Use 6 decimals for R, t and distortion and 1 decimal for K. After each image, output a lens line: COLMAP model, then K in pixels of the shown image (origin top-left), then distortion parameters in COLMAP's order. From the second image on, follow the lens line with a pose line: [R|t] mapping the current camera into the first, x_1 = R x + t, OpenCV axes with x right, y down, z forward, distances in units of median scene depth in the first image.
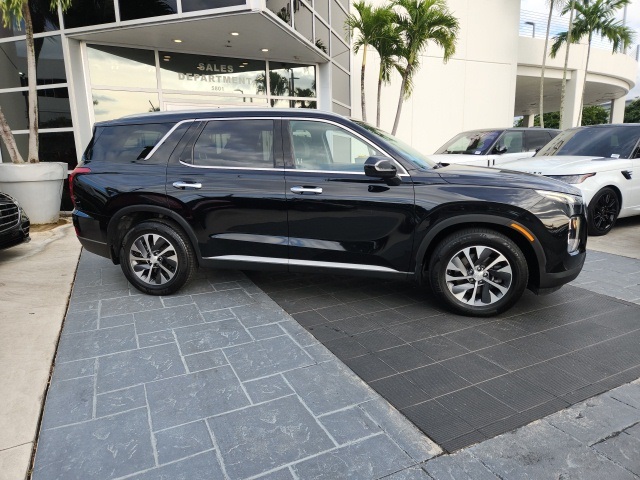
lens RADIAL K [[428.5, 0, 320.7], [0, 428.5, 235.6], [0, 0, 1]] dist [0.063822, -0.052187]
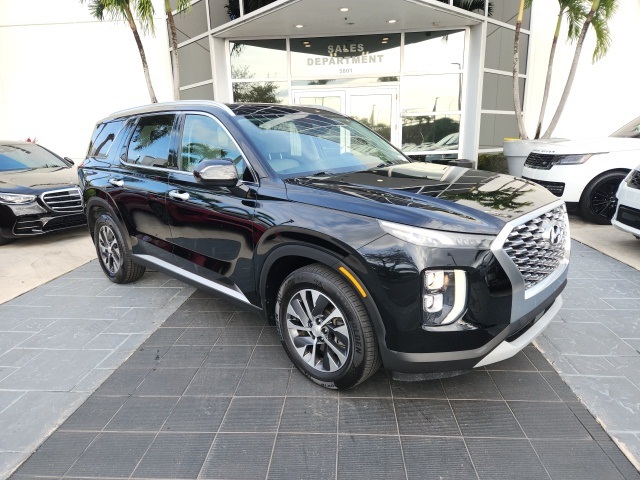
lens RADIAL K [[428.5, 0, 319.0], [0, 428.5, 246.1], [0, 0, 1]] dist [0.063822, -0.052187]
pose [[0.857734, 0.116472, -0.500727, 0.684712], [-0.081244, 0.992468, 0.091683, -0.107550], [0.507634, -0.037959, 0.860736, 0.377426]]
